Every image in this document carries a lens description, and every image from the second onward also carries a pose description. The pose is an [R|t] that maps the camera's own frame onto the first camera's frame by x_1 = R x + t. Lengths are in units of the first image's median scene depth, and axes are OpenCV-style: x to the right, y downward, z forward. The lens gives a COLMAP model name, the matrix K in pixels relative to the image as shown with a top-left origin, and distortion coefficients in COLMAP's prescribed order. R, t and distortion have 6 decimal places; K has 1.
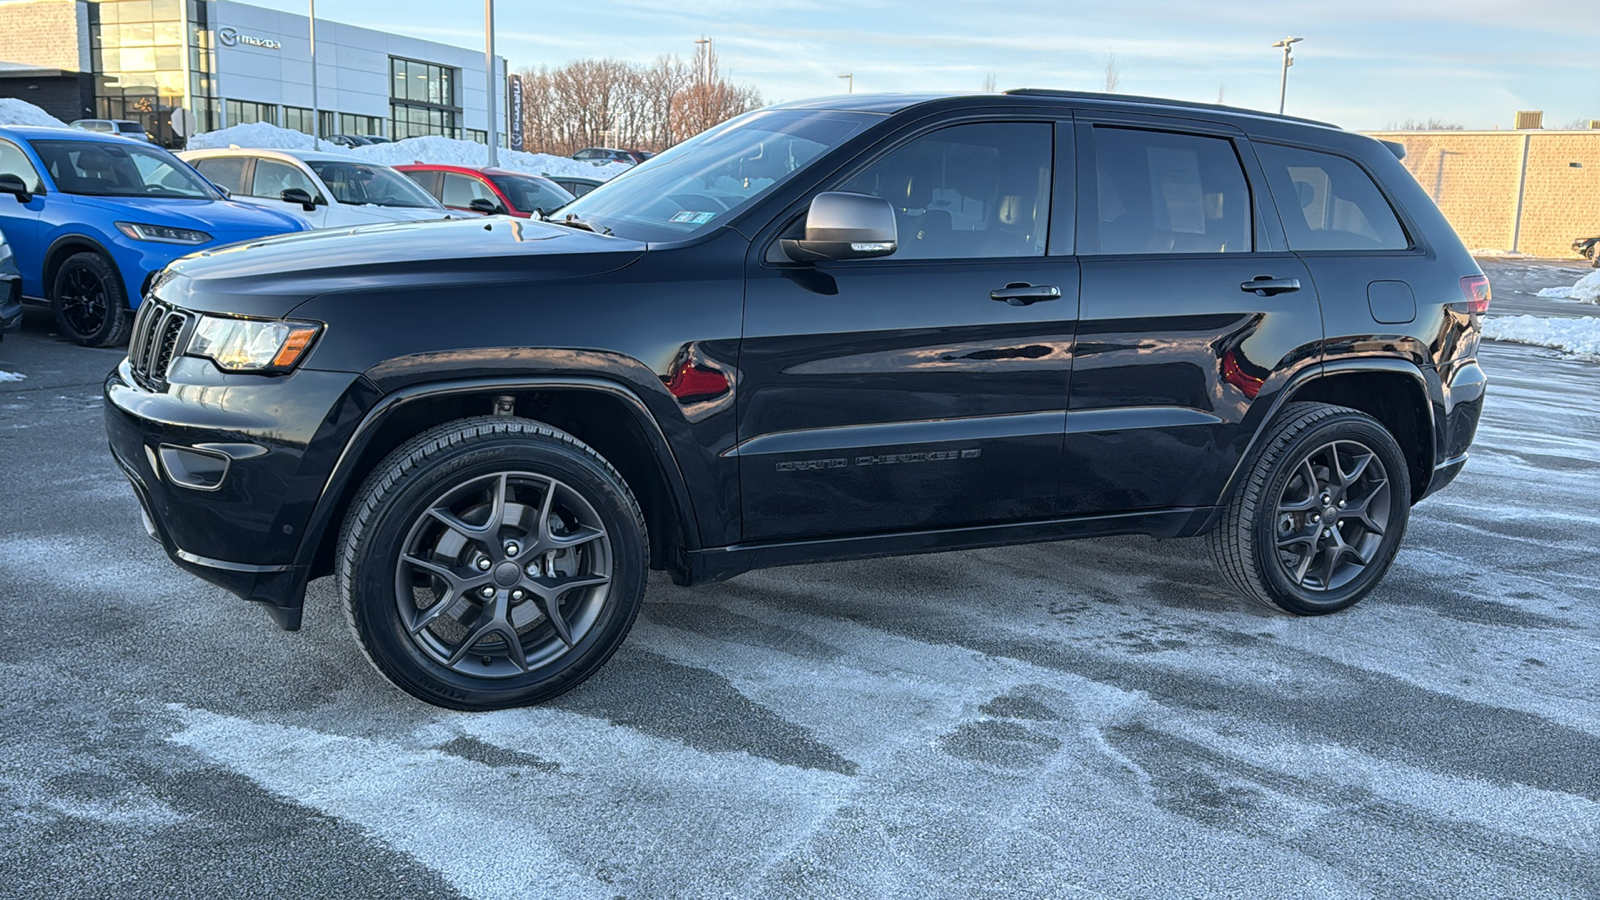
lens RADIAL K [[1358.3, 0, 836.8], [0, 1358.3, 443.9], [0, 0, 1]] dist [0.146819, -0.266866]
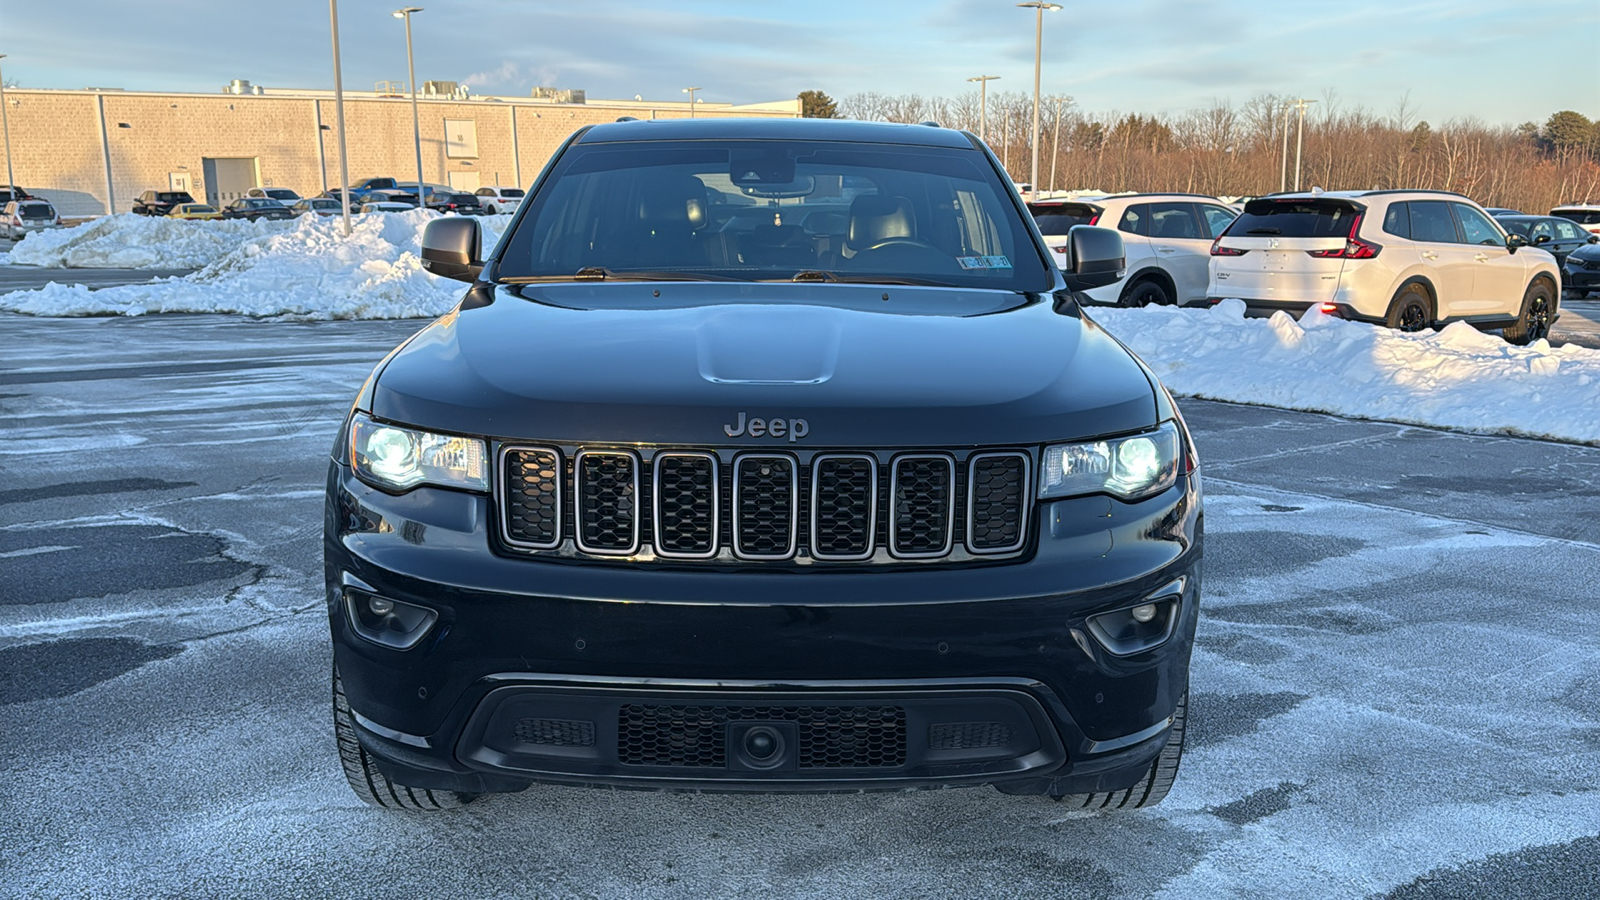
lens RADIAL K [[1358.3, 0, 808.6], [0, 1358.3, 427.7], [0, 0, 1]] dist [0.146819, -0.266866]
pose [[0.441275, -0.191717, 0.876653, -0.971838], [0.172719, 0.976791, 0.126676, -0.182738], [-0.880593, 0.095516, 0.464147, 0.622283]]
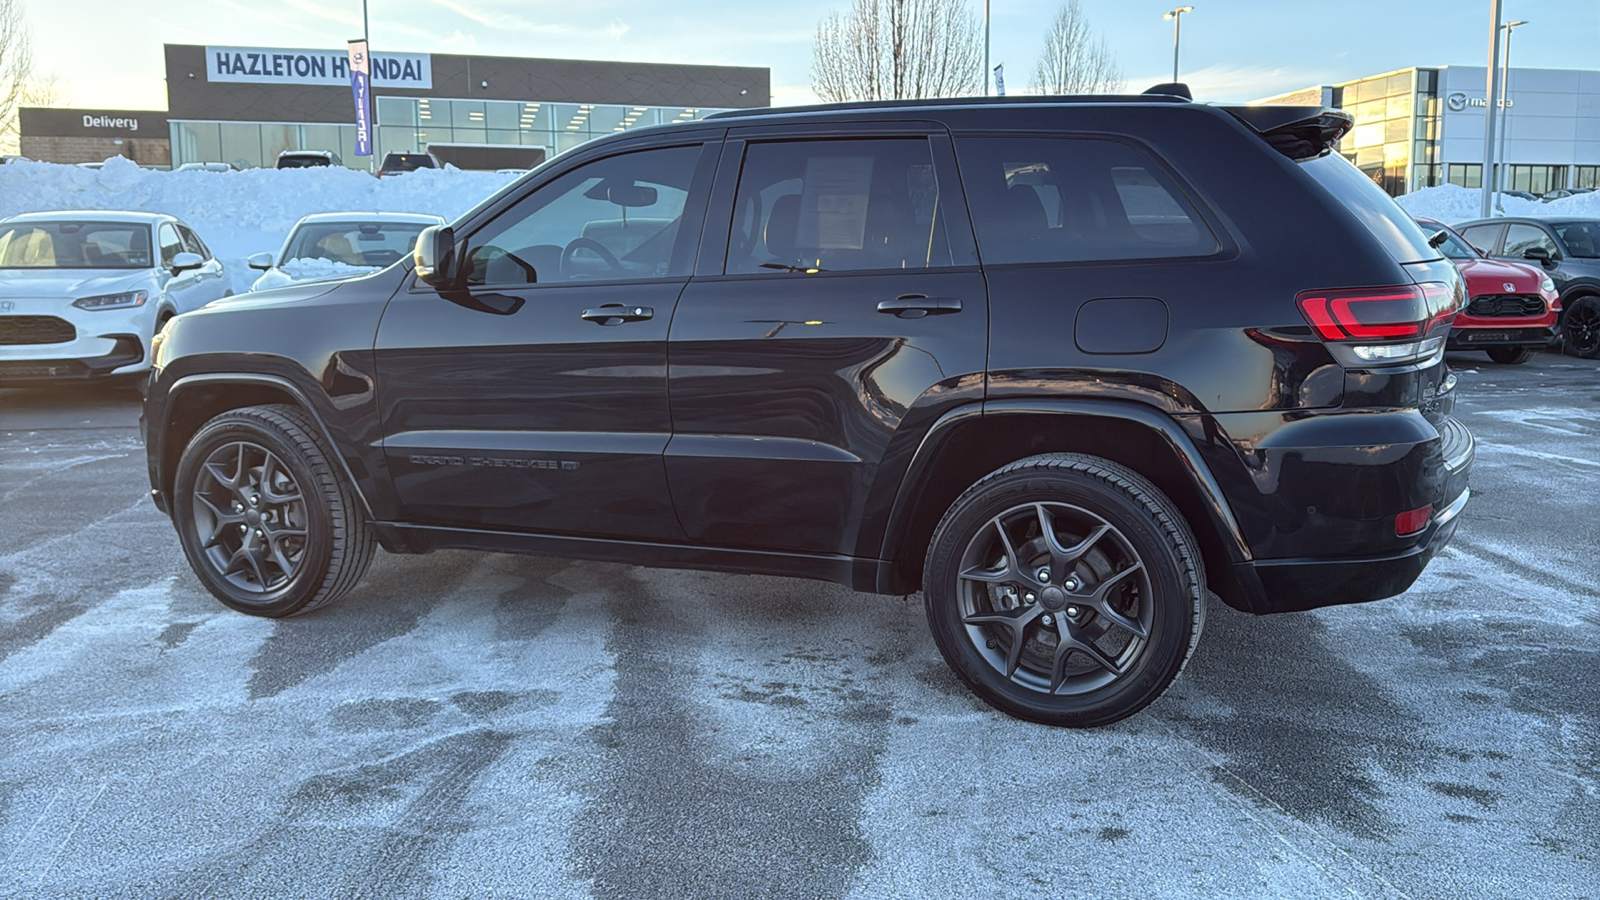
lens RADIAL K [[1358.3, 0, 821.1], [0, 1358.3, 433.0], [0, 0, 1]] dist [0.146819, -0.266866]
pose [[0.631784, 0.051292, -0.773446, 1.004250], [-0.093292, 0.995587, -0.010182, -0.024337], [0.769510, 0.078589, 0.633781, 0.460835]]
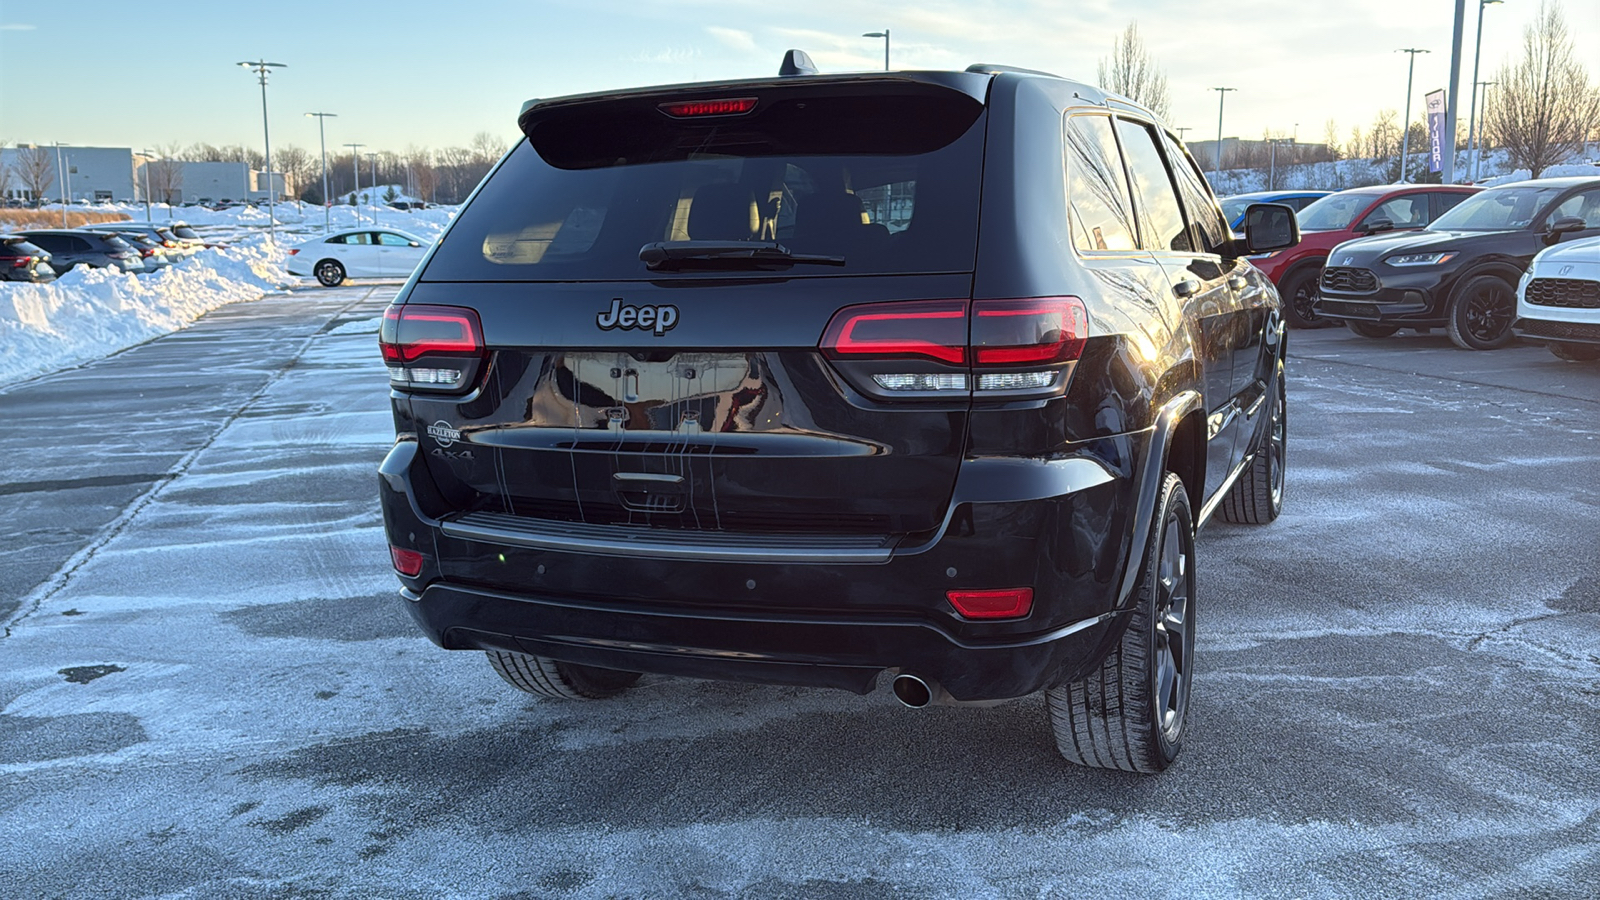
lens RADIAL K [[1358.3, 0, 841.1], [0, 1358.3, 429.2], [0, 0, 1]] dist [0.146819, -0.266866]
pose [[-0.756807, 0.061544, -0.650735, 0.894845], [-0.128625, 0.962069, 0.240580, -0.302323], [0.640858, 0.265774, -0.720184, 1.973467]]
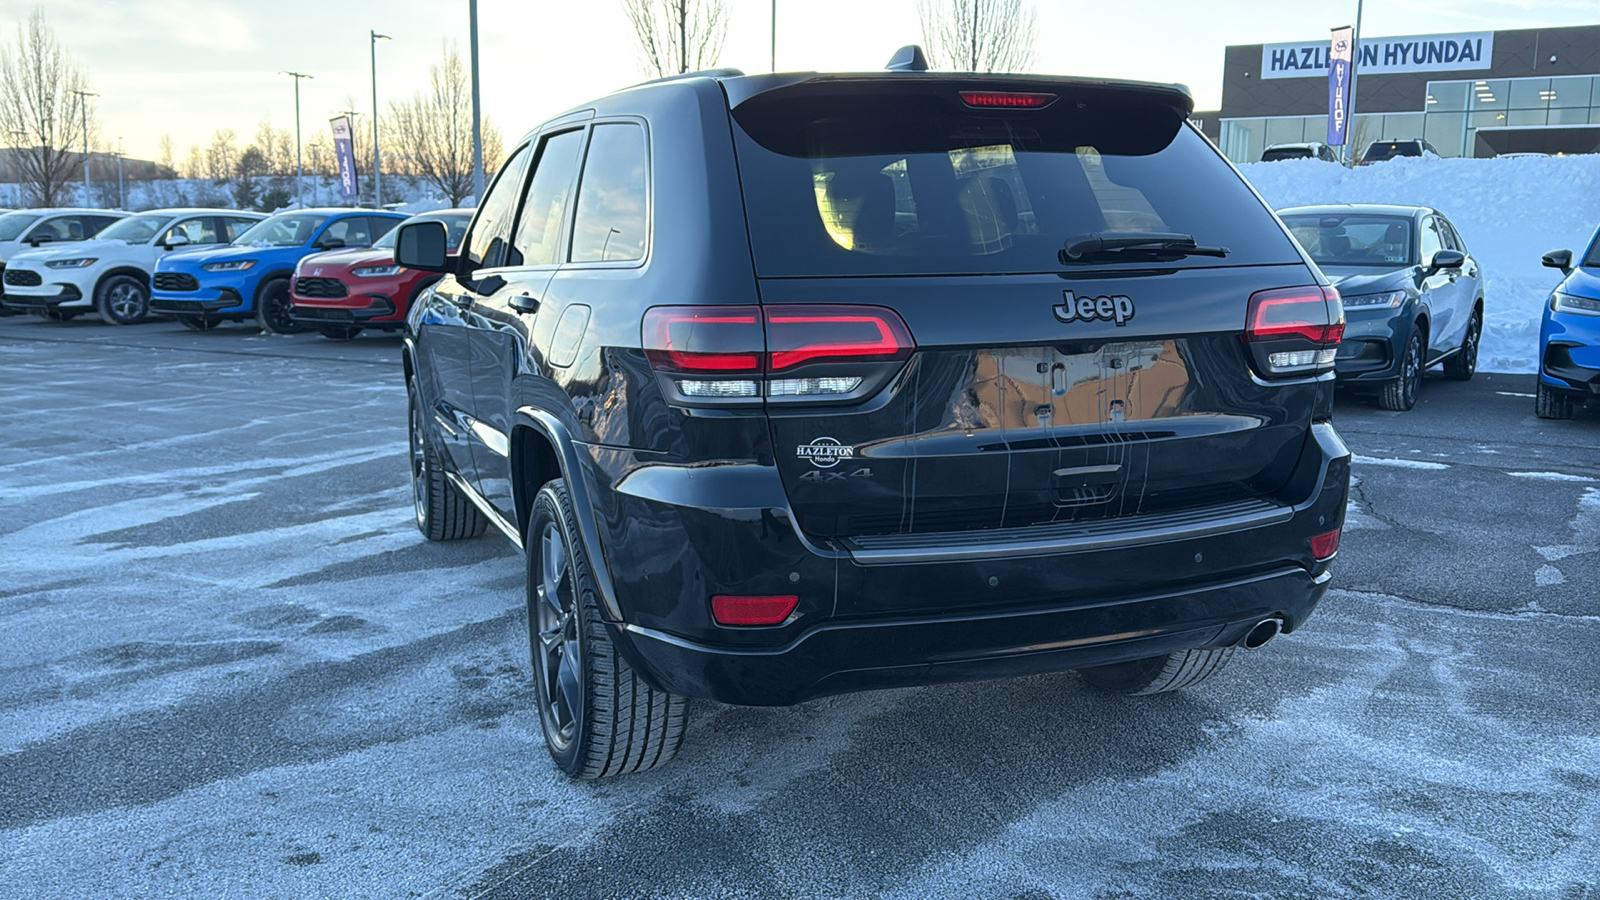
lens RADIAL K [[1358.3, 0, 828.7], [0, 1358.3, 455.0], [0, 0, 1]] dist [0.146819, -0.266866]
pose [[-0.072121, 0.105199, -0.991833, 1.207603], [-0.176689, 0.977347, 0.116510, -0.166467], [0.981621, 0.183649, -0.051899, 1.334493]]
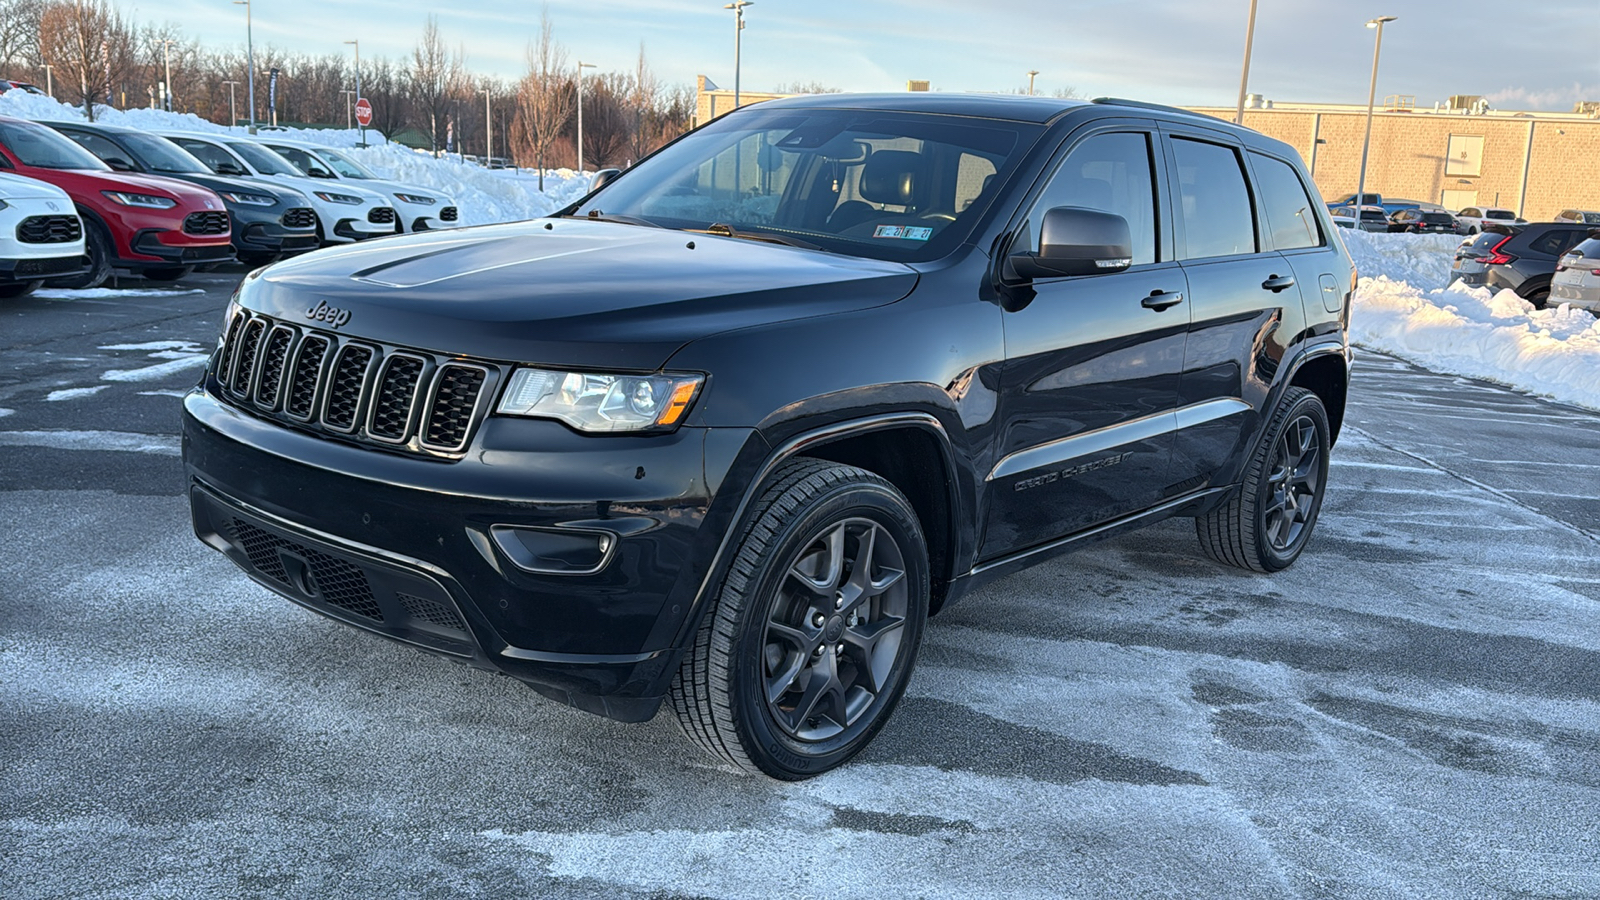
lens RADIAL K [[1358.3, 0, 838.9], [0, 1358.3, 462.3], [0, 0, 1]] dist [0.146819, -0.266866]
pose [[0.911526, -0.073217, 0.404672, -0.506082], [0.053377, 0.996763, 0.060112, -0.060845], [-0.407763, -0.033194, 0.912484, 0.134589]]
